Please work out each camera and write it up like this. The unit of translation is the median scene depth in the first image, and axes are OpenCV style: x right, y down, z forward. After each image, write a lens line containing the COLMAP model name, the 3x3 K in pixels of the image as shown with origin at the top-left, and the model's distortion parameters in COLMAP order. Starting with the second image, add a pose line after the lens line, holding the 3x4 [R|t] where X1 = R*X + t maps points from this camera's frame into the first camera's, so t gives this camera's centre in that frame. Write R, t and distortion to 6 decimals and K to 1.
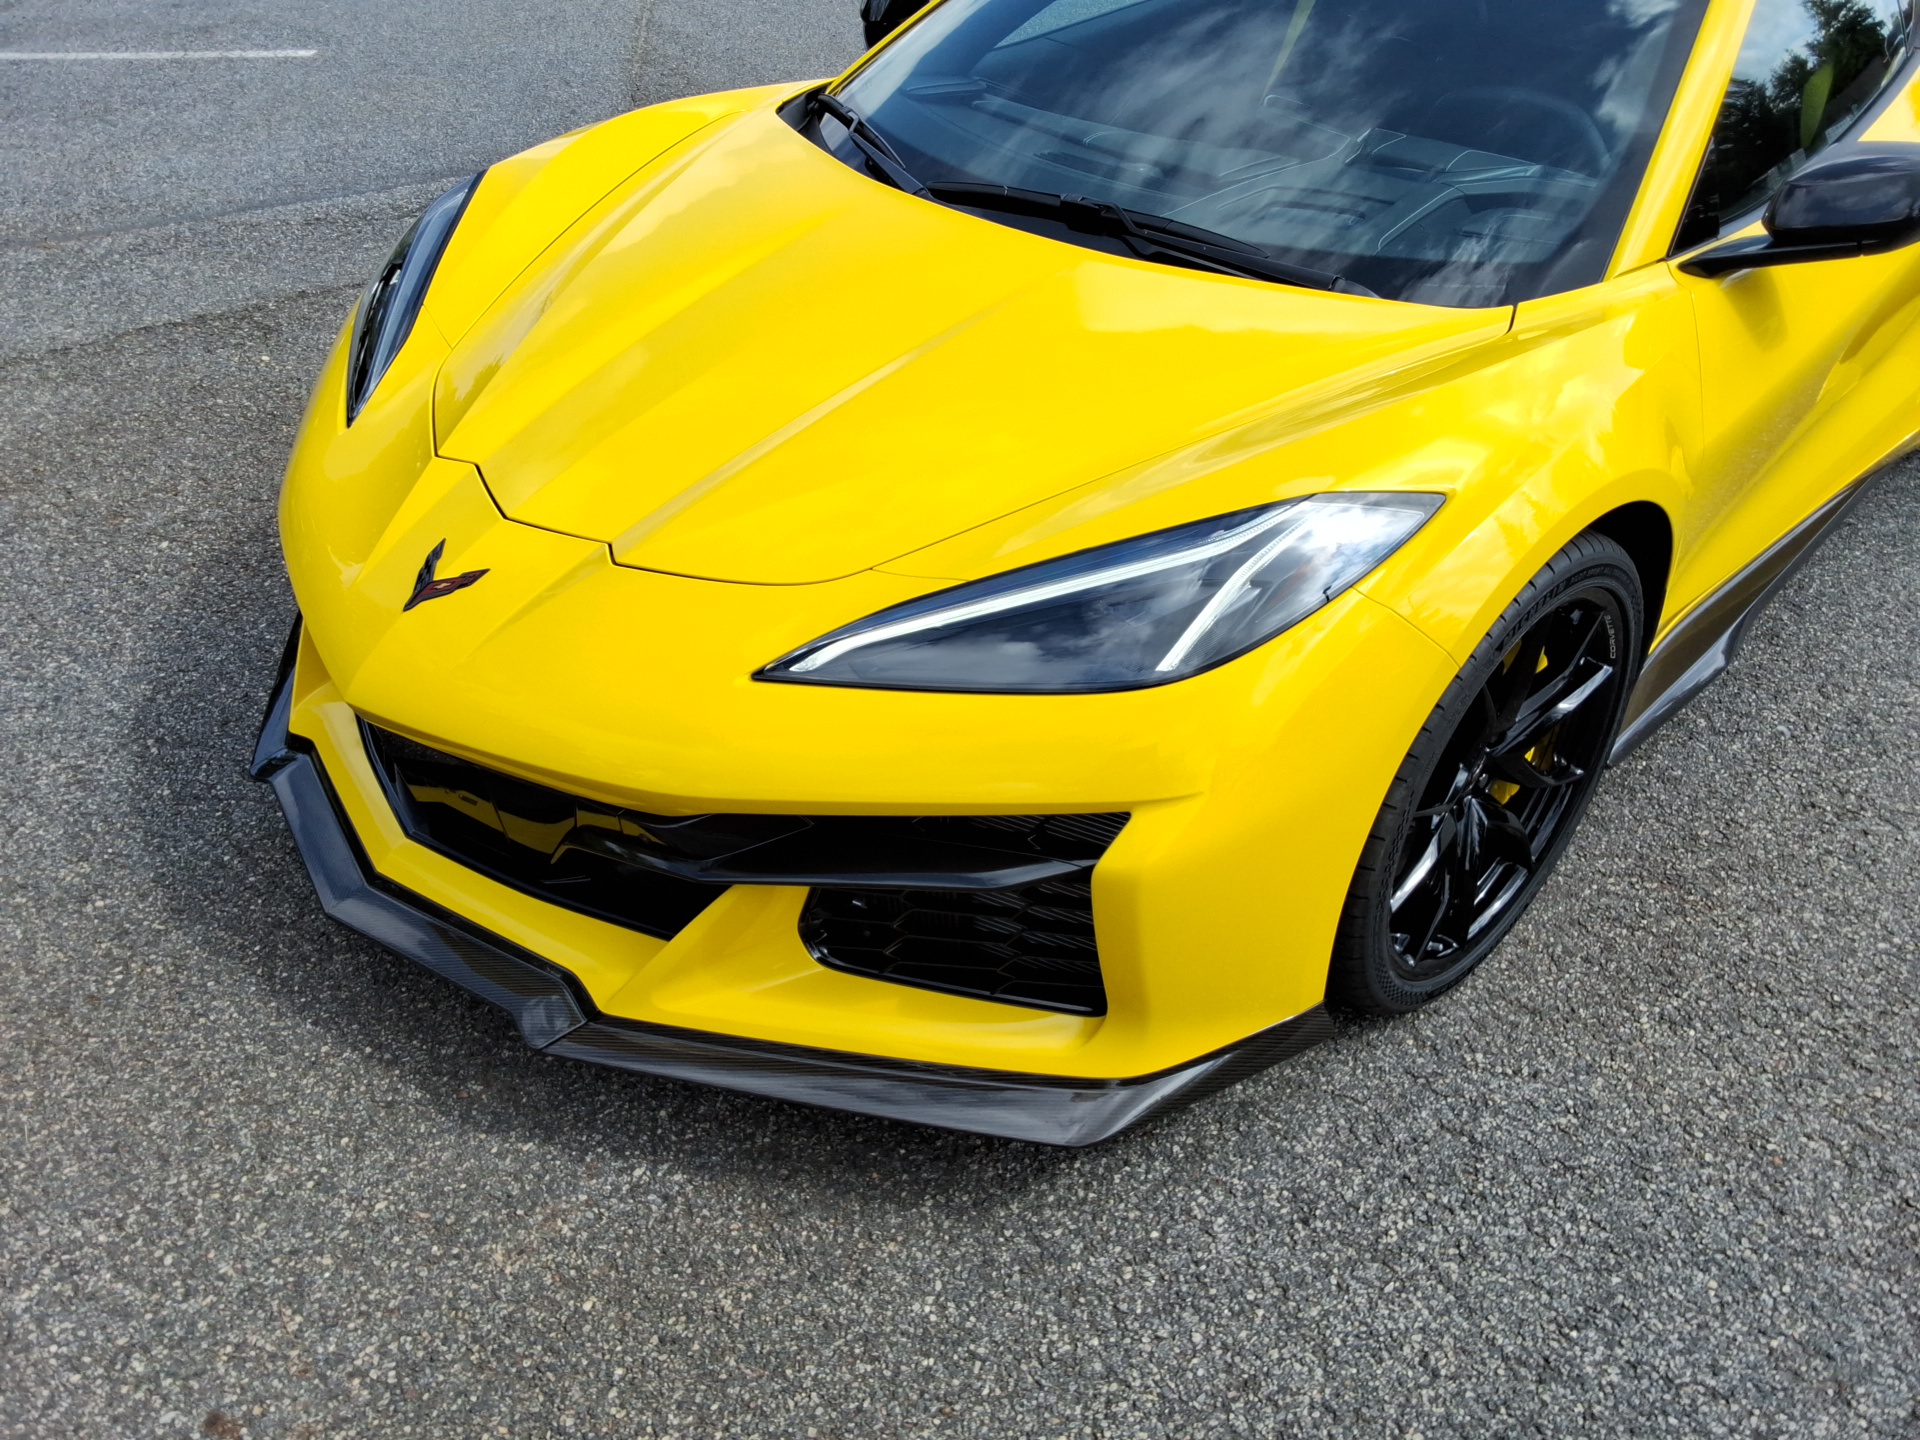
lens RADIAL K [[1538.3, 0, 989.3], [0, 1538.3, 704.3], [0, 0, 1]] dist [0.142477, -0.237585]
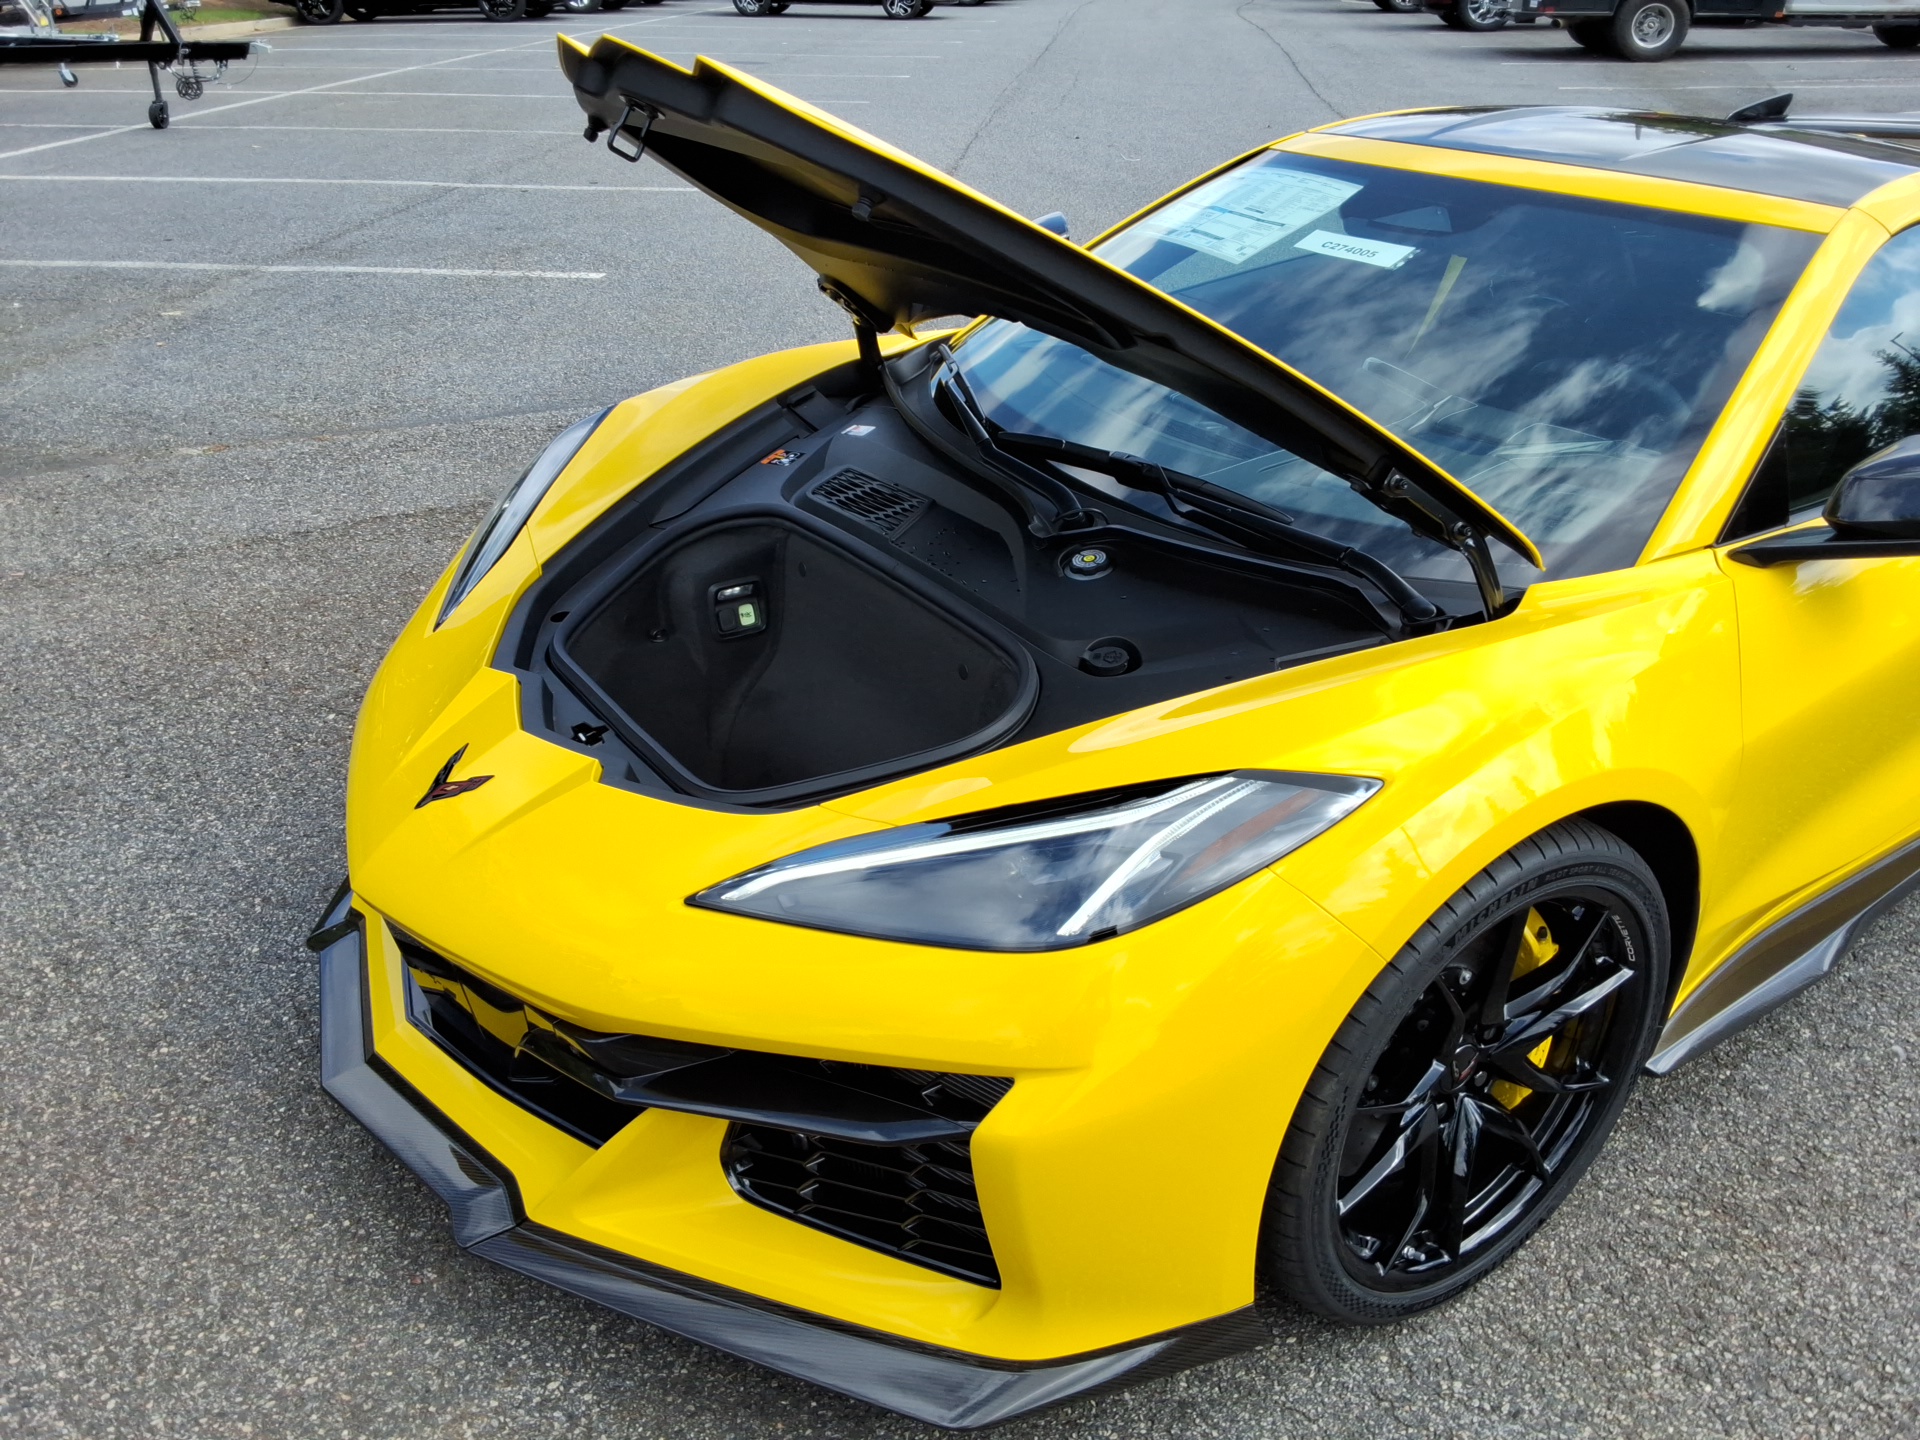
lens RADIAL K [[1545.5, 0, 986.0], [0, 1545.5, 702.2], [0, 0, 1]] dist [0.105818, -0.167028]
pose [[0.982227, 0.069853, -0.174217, 0.176393], [-0.091052, 0.988971, -0.116814, -0.038423], [0.164135, 0.130600, 0.977754, 0.001368]]
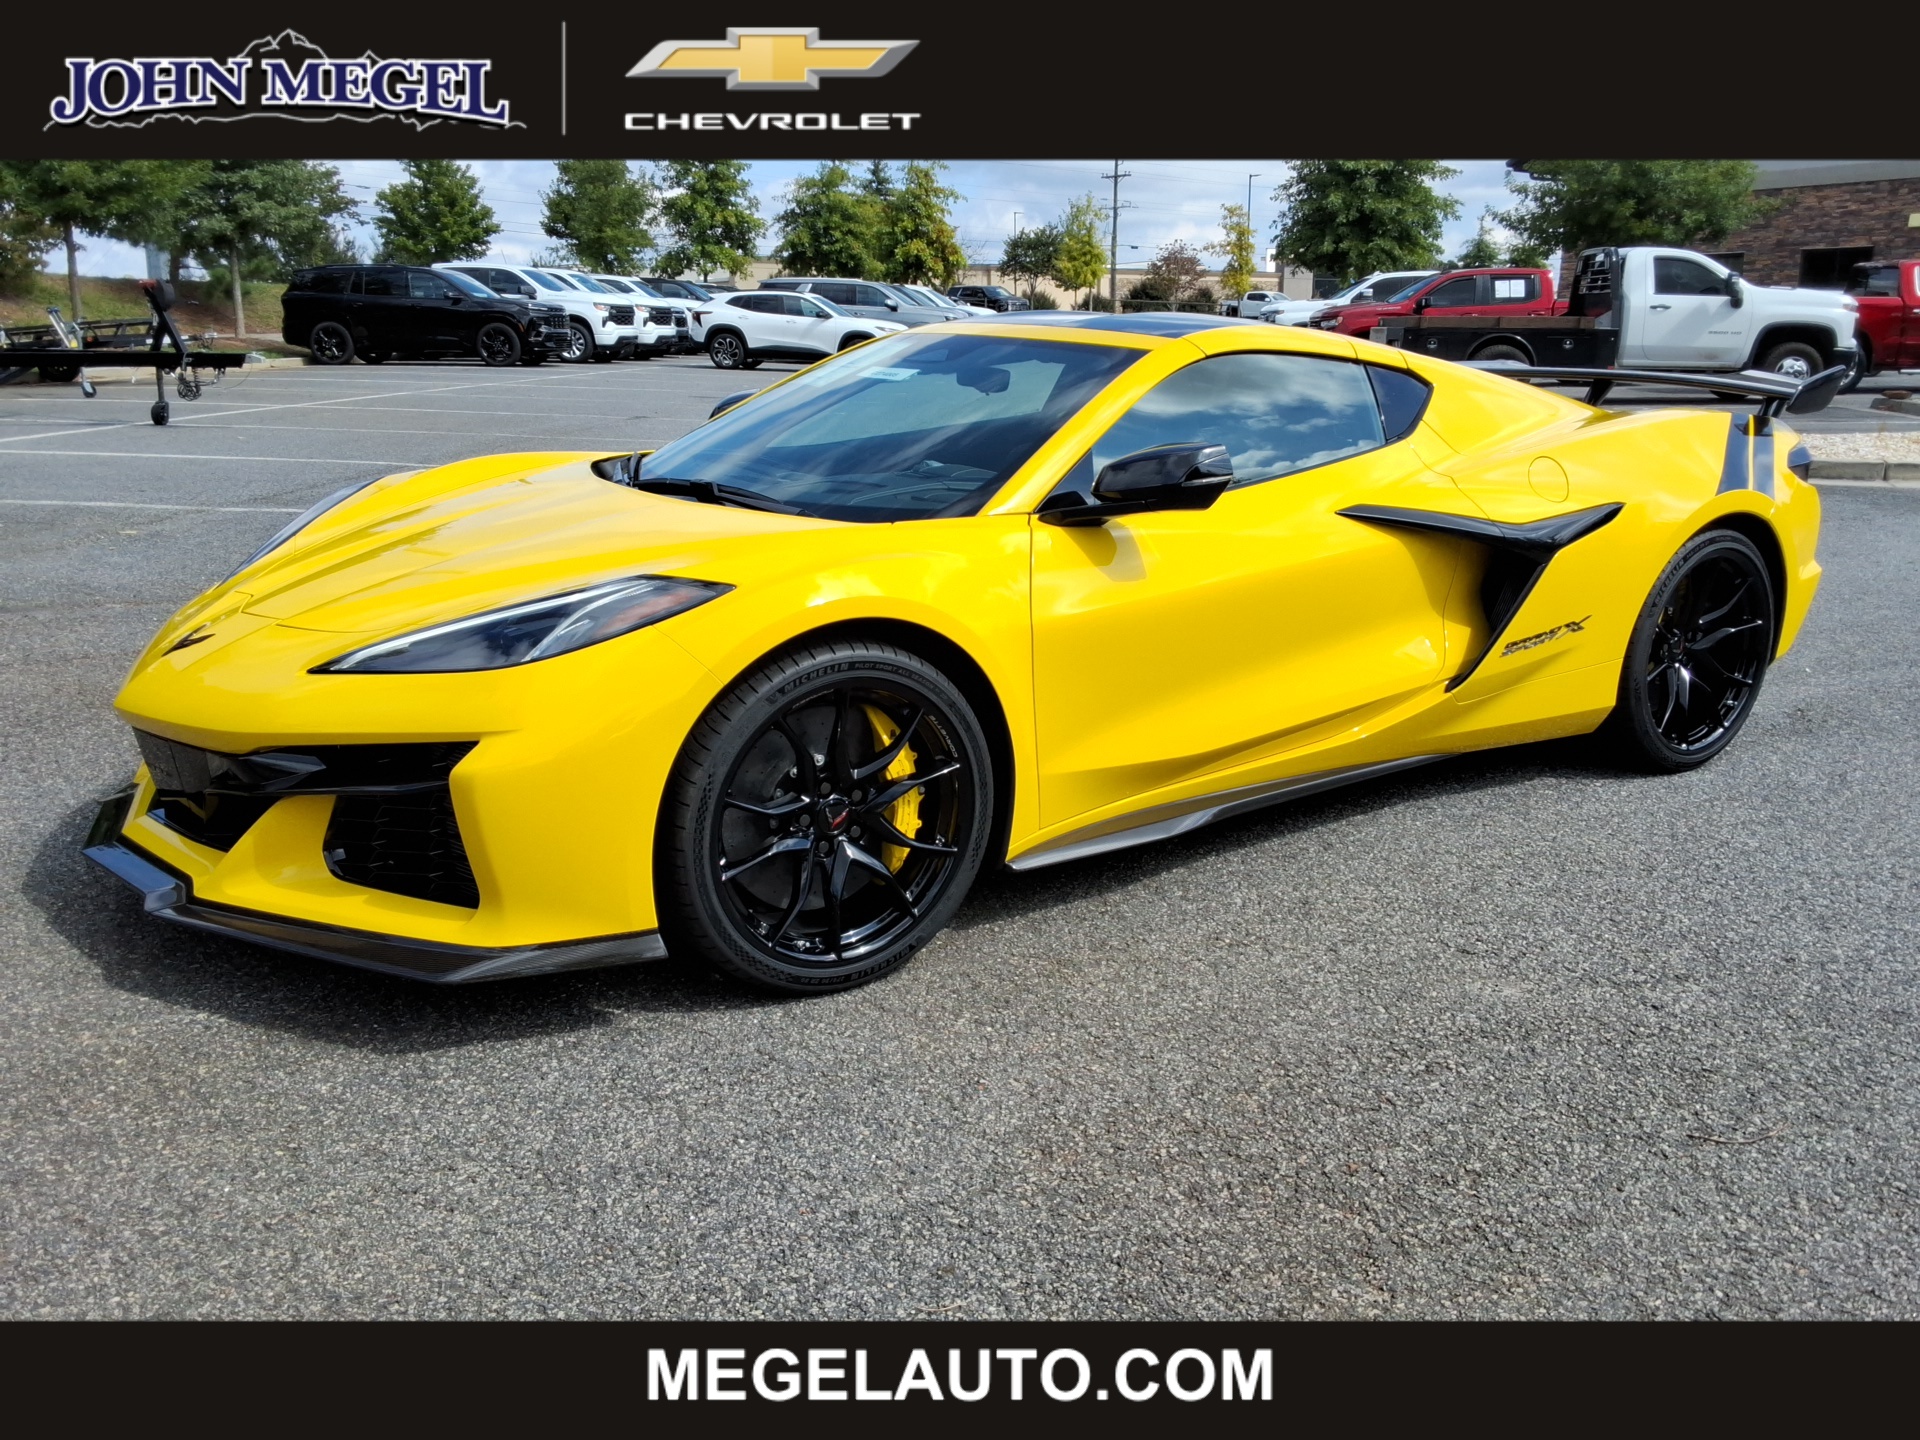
lens RADIAL K [[1545.5, 0, 986.0], [0, 1545.5, 702.2], [0, 0, 1]] dist [0.105818, -0.167028]
pose [[0.983212, 0.049080, -0.175744, 0.684967], [-0.105521, 0.938698, -0.328195, 0.391552], [0.148862, 0.341229, 0.928118, -0.337857]]
